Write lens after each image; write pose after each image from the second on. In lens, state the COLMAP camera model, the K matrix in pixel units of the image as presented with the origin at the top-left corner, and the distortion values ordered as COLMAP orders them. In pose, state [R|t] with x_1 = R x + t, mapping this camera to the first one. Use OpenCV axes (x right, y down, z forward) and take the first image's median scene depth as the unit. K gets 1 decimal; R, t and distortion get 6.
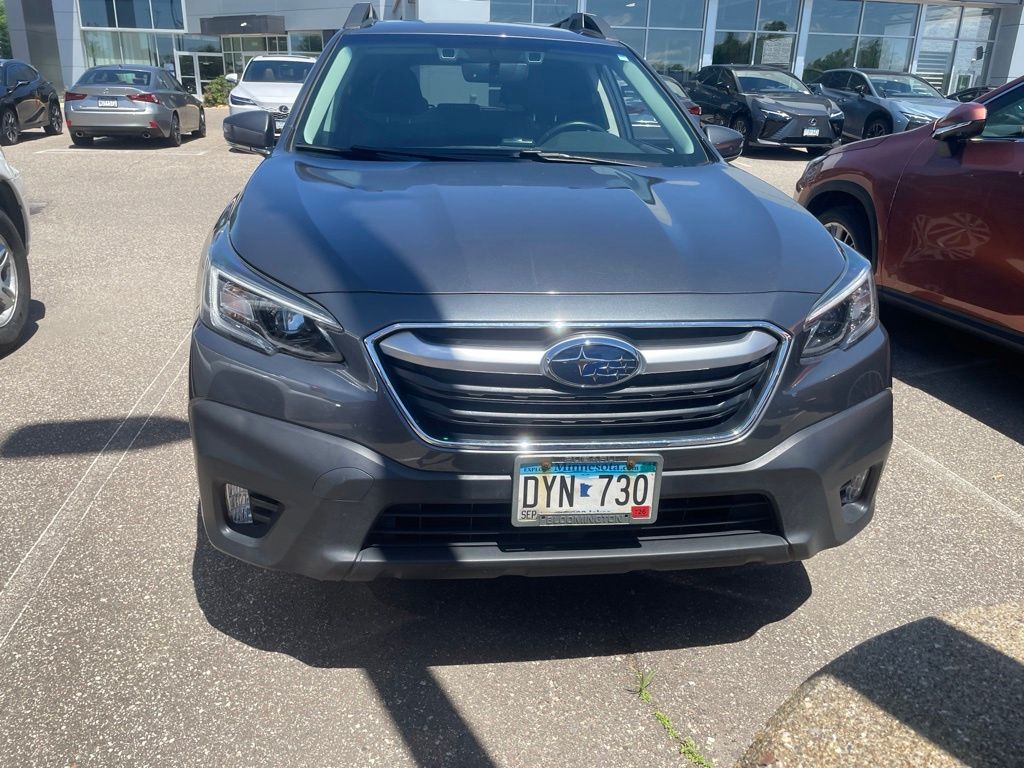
lens RADIAL K [[774.1, 0, 497.5], [0, 774.1, 370.1], [0, 0, 1]] dist [0.084502, -0.114179]
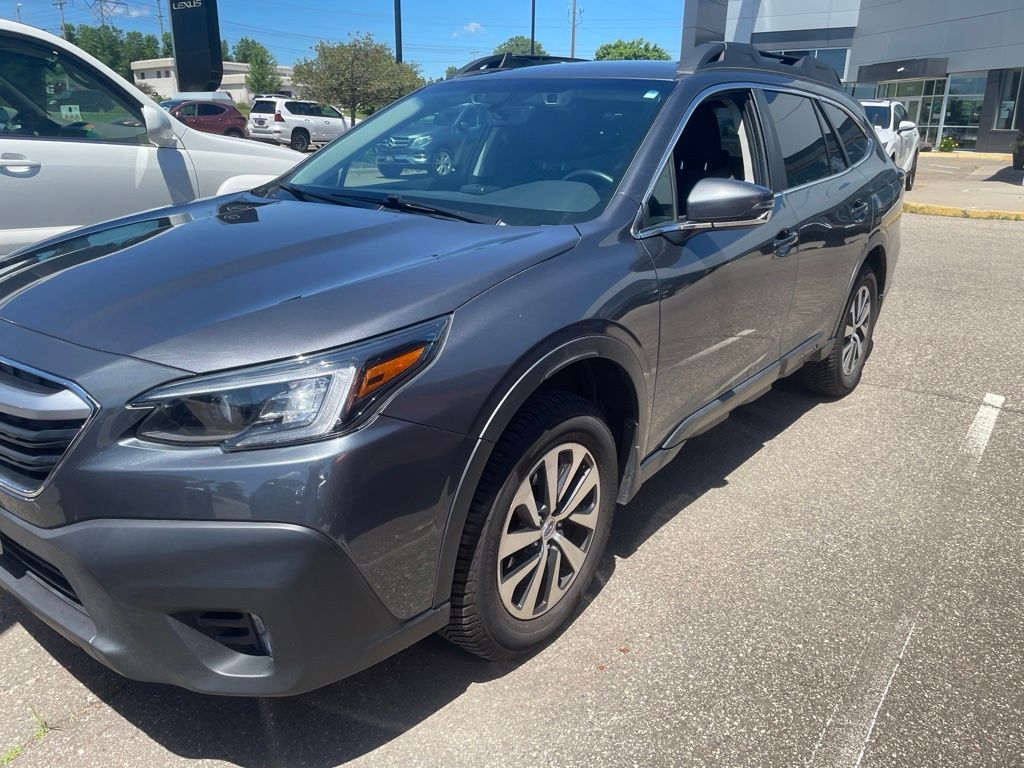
lens RADIAL K [[774.1, 0, 505.6], [0, 774.1, 373.9], [0, 0, 1]] dist [0.084502, -0.114179]
pose [[0.705357, 0.199688, -0.680145, 1.327717], [-0.233972, 0.971313, 0.042530, -0.230247], [0.669126, 0.129136, 0.731843, 0.680160]]
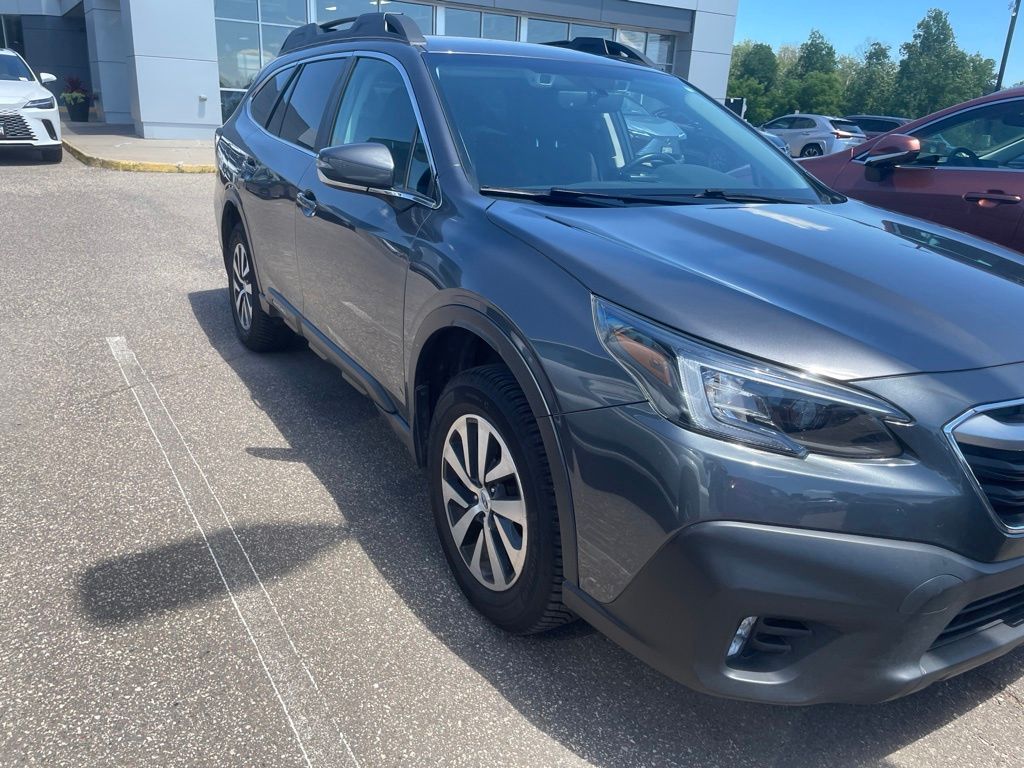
lens RADIAL K [[774.1, 0, 502.0], [0, 774.1, 381.4], [0, 0, 1]] dist [0.084502, -0.114179]
pose [[0.922659, -0.104793, 0.371105, -0.928343], [0.102080, 0.994410, 0.027008, -0.162346], [-0.371861, 0.012963, 0.928198, 0.344332]]
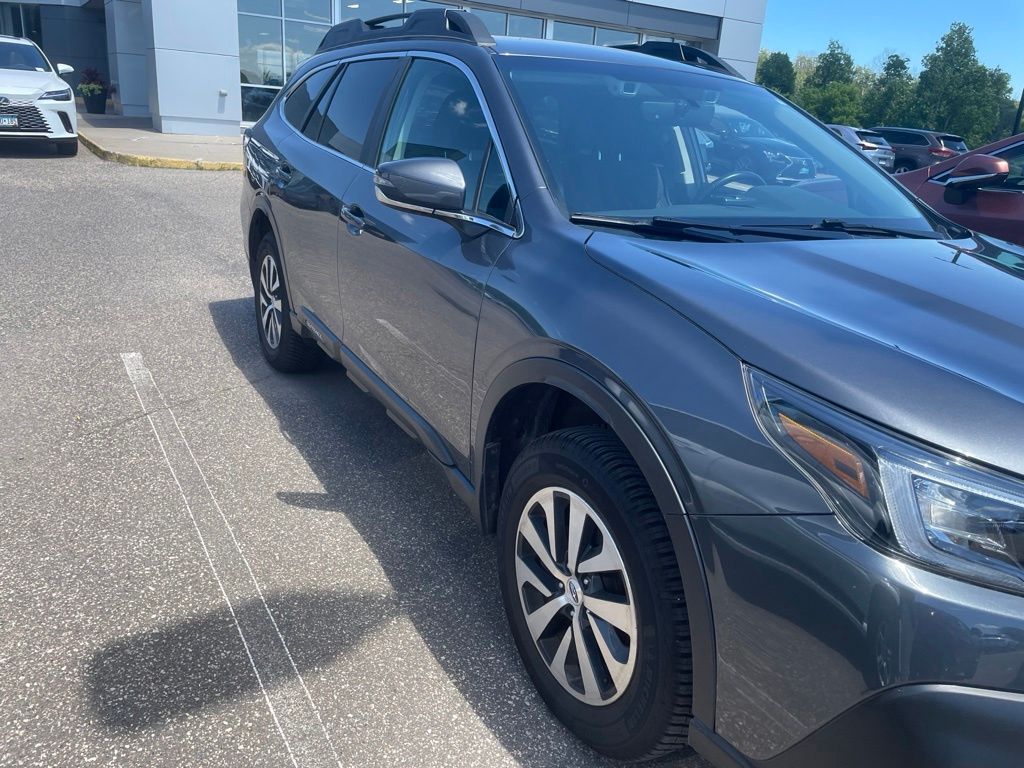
lens RADIAL K [[774.1, 0, 515.4], [0, 774.1, 374.8], [0, 0, 1]] dist [0.084502, -0.114179]
pose [[0.923110, -0.079508, 0.376227, -0.952918], [0.078411, 0.996754, 0.018254, -0.257930], [-0.376457, 0.012649, 0.926348, 0.583452]]
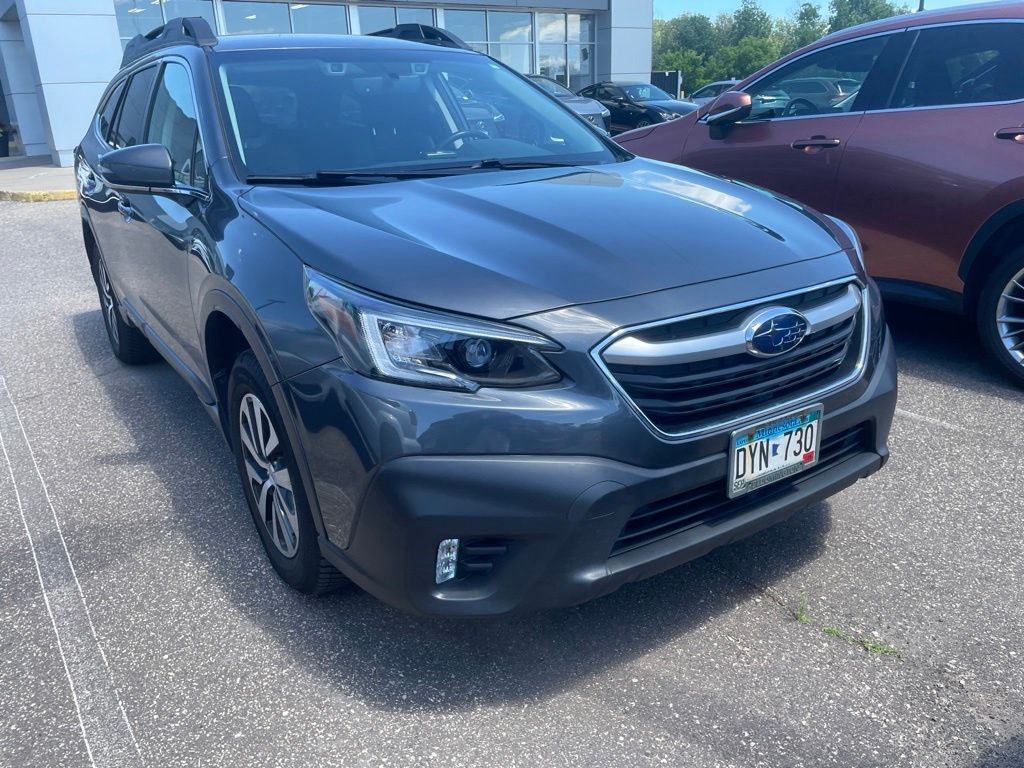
lens RADIAL K [[774.1, 0, 509.9], [0, 774.1, 387.0], [0, 0, 1]] dist [0.084502, -0.114179]
pose [[0.890860, -0.208049, 0.403837, -0.646712], [0.206336, 0.977288, 0.048304, -0.062626], [-0.404714, 0.040294, 0.913555, 0.137971]]
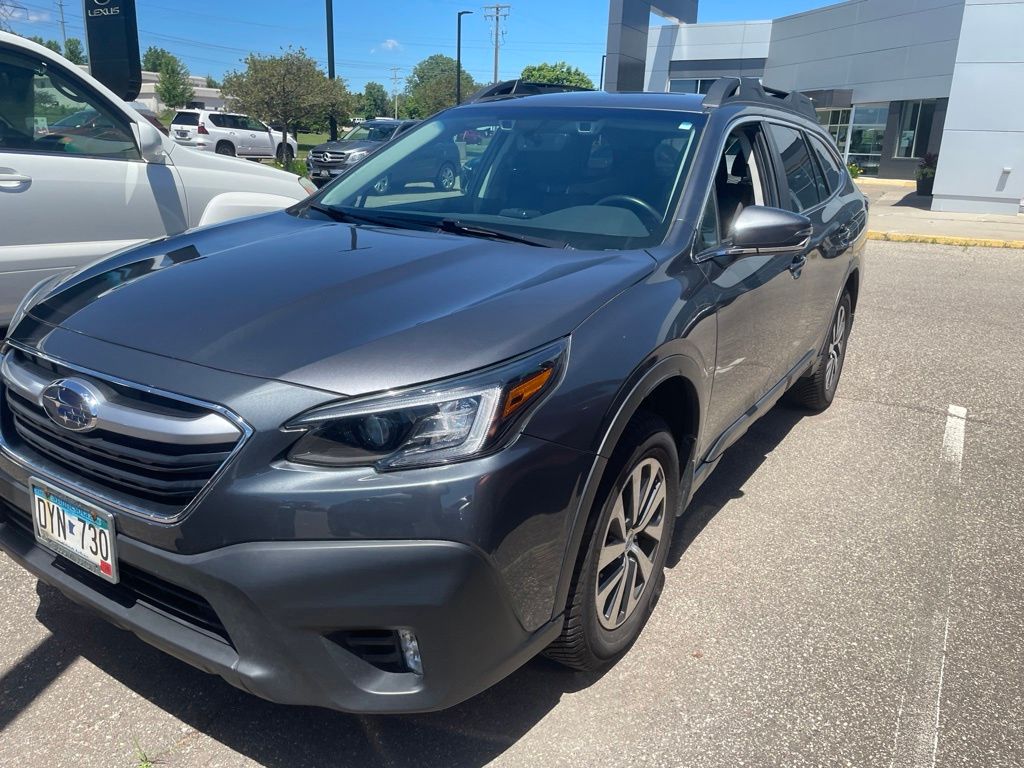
lens RADIAL K [[774.1, 0, 509.7], [0, 774.1, 375.8], [0, 0, 1]] dist [0.084502, -0.114179]
pose [[0.775133, 0.180498, -0.605466, 1.158800], [-0.226925, 0.973912, -0.000177, -0.174532], [0.589639, 0.137533, 0.795871, 0.479601]]
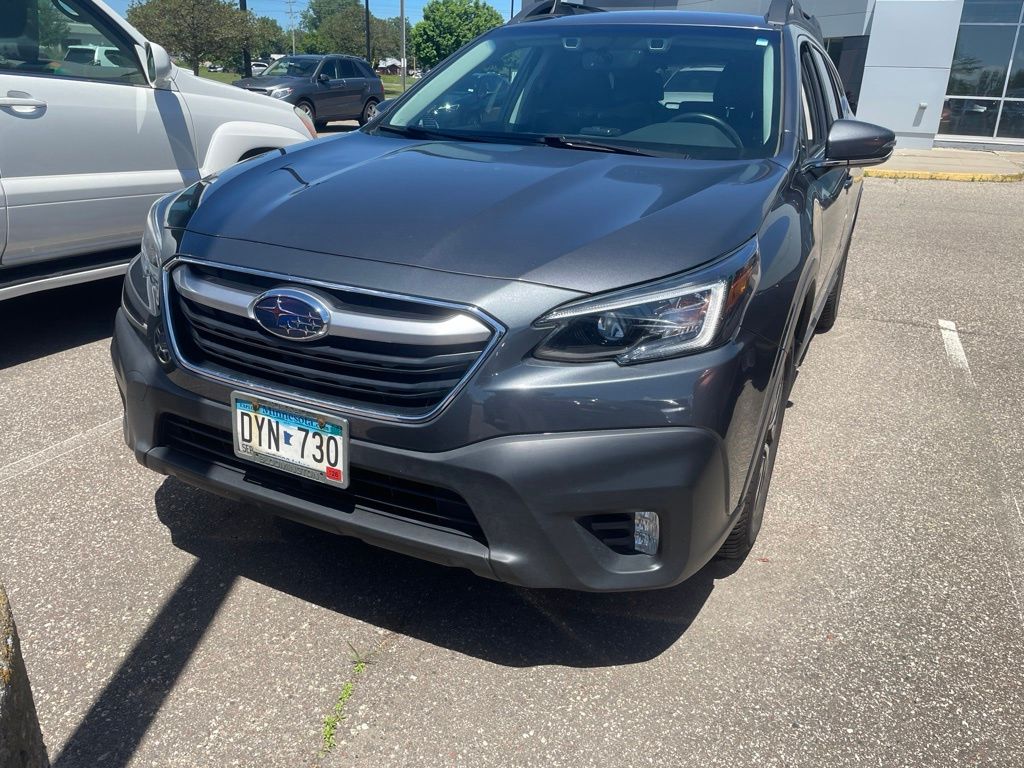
lens RADIAL K [[774.1, 0, 506.0], [0, 774.1, 376.5], [0, 0, 1]] dist [0.084502, -0.114179]
pose [[0.841267, 0.189390, -0.506361, 0.869849], [-0.193893, 0.980017, 0.044415, -0.029985], [0.504654, 0.060815, 0.861177, 0.239835]]
